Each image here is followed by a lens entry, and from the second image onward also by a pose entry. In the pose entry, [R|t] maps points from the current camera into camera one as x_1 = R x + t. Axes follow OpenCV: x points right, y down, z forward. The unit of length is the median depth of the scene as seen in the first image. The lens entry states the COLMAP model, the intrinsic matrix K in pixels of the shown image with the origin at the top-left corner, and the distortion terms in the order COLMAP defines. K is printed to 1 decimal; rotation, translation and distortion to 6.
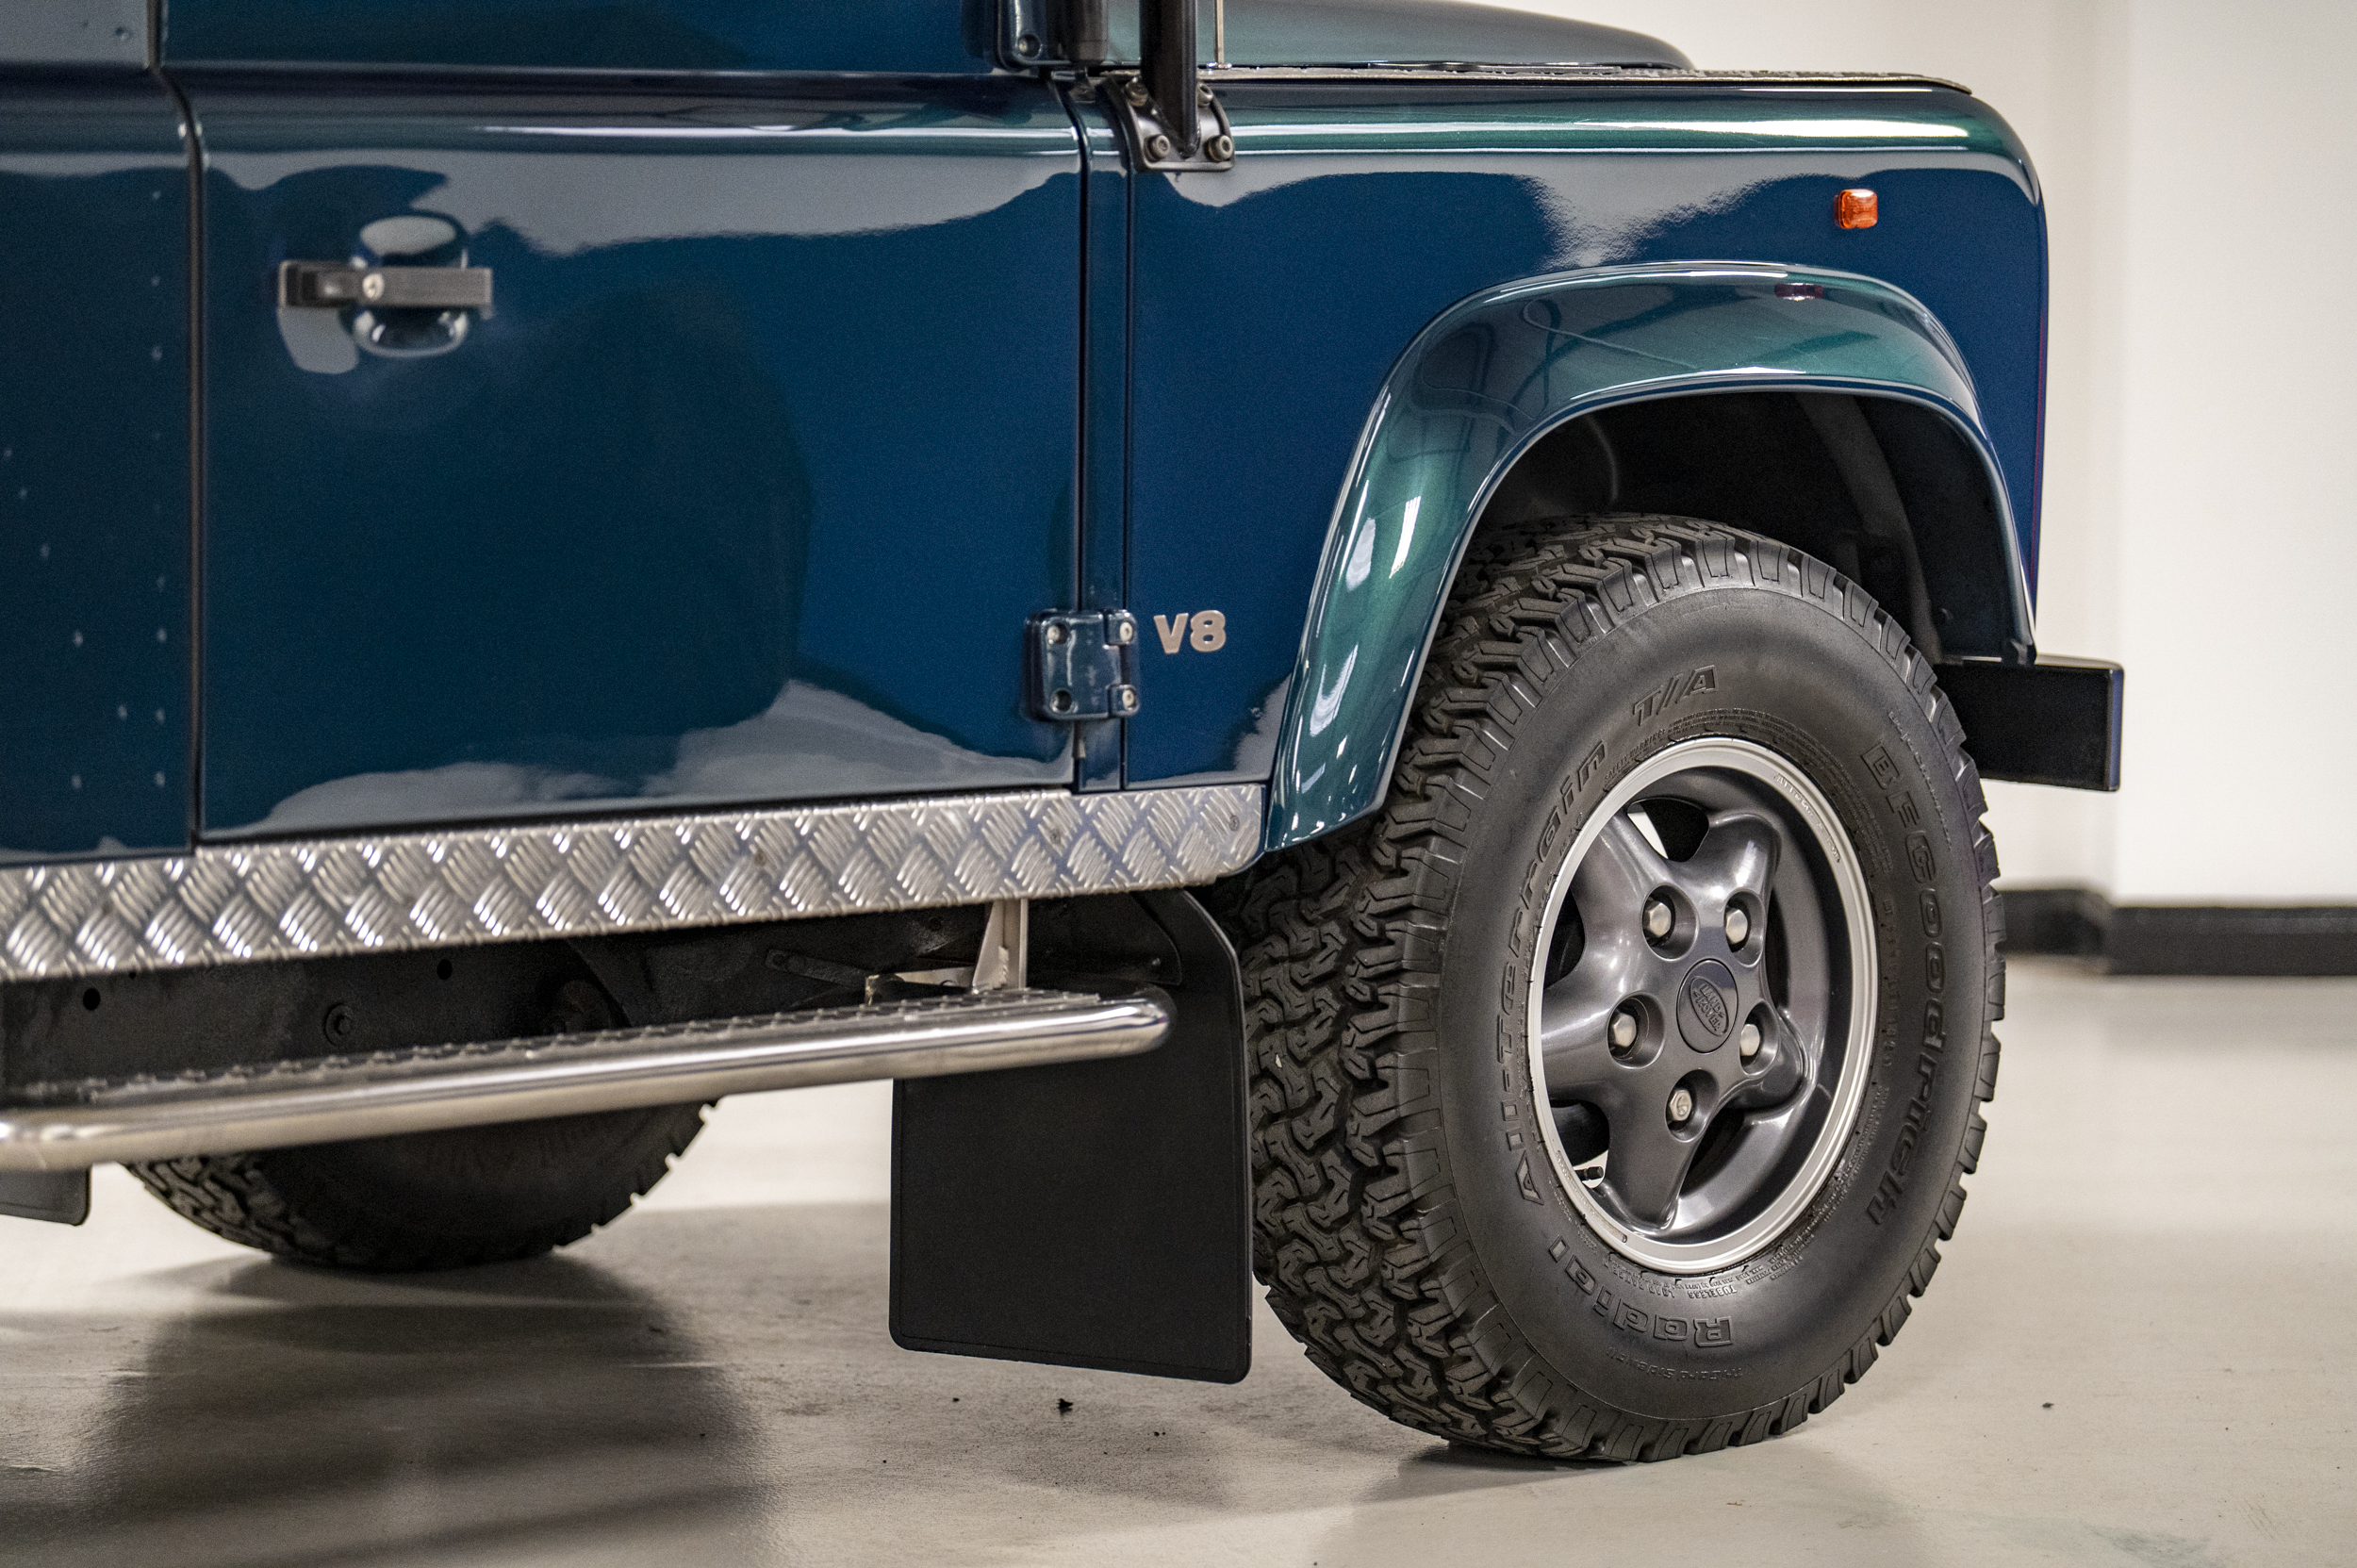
lens RADIAL K [[9135.5, 0, 1178.5], [0, 9135.5, 784.0], [0, 0, 1]] dist [0.130935, 0.976308]
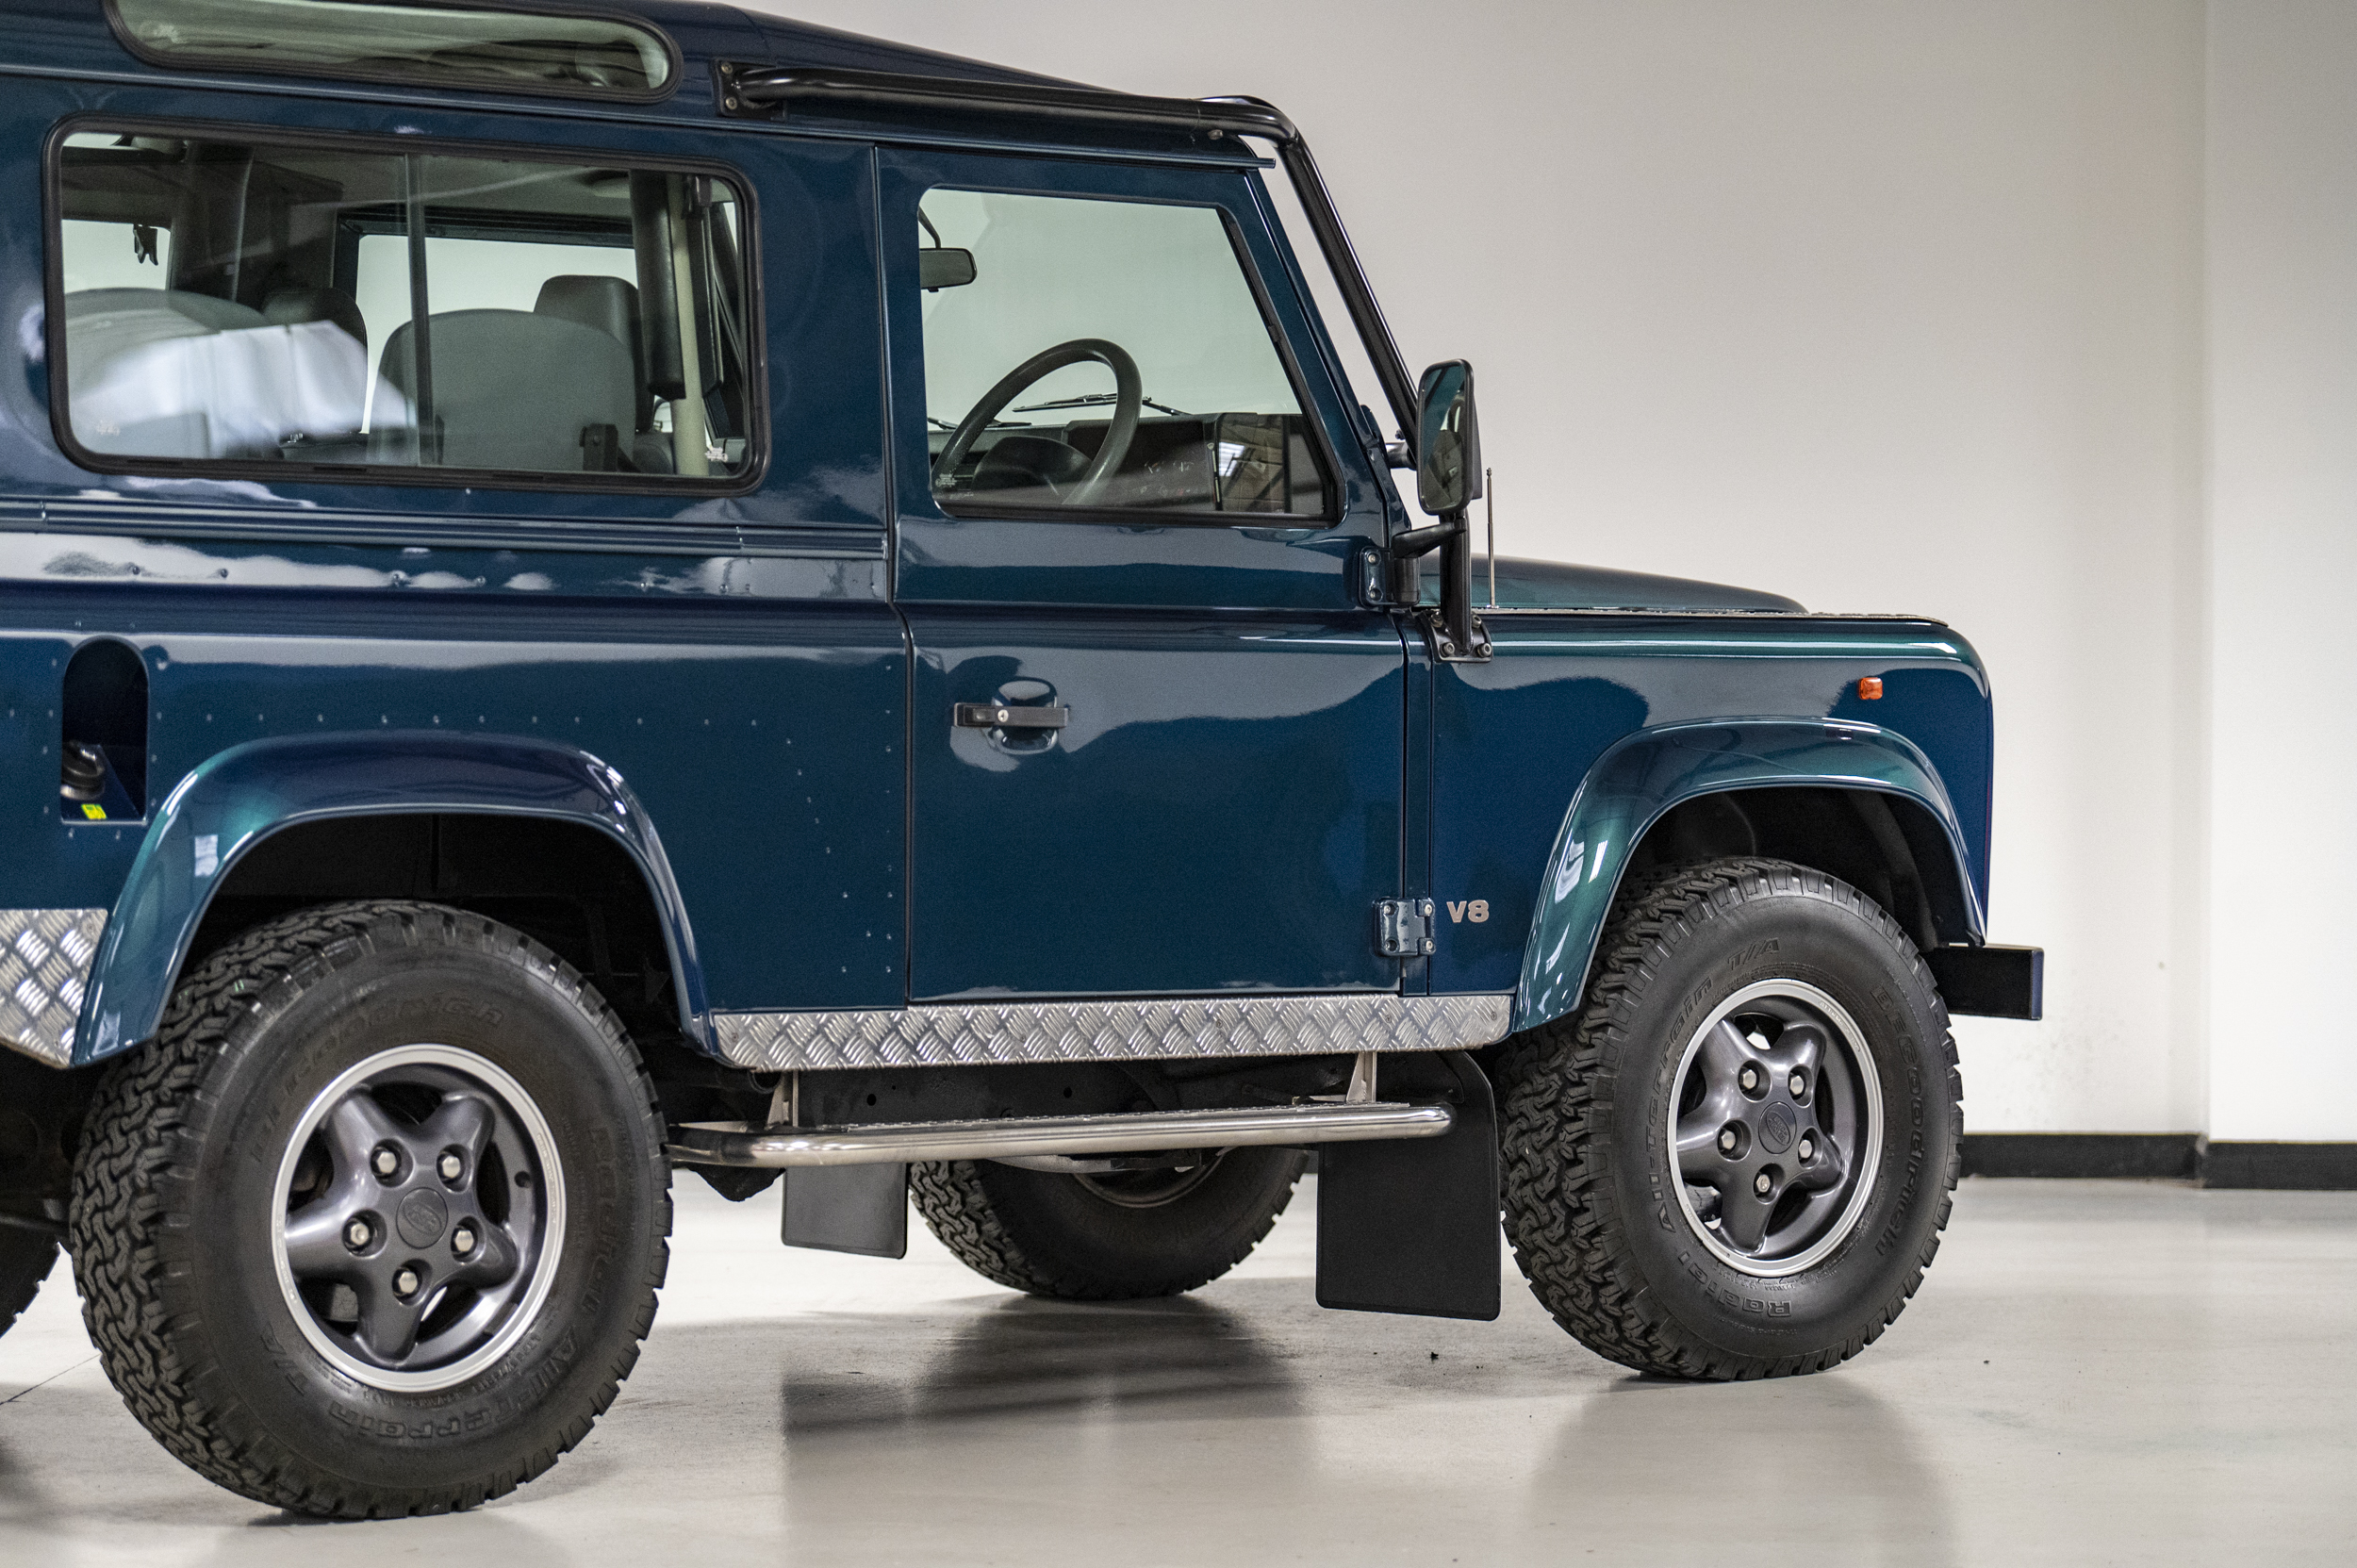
lens RADIAL K [[7196.9, 0, 1178.5], [0, 7196.9, 784.0], [0, 0, 1]] dist [0.052471, -0.106848]
pose [[0.991978, -0.000242, -0.126414, 0.123084], [-0.008079, 0.997833, -0.065306, 0.051464], [0.126156, 0.065803, 0.989826, -0.434580]]
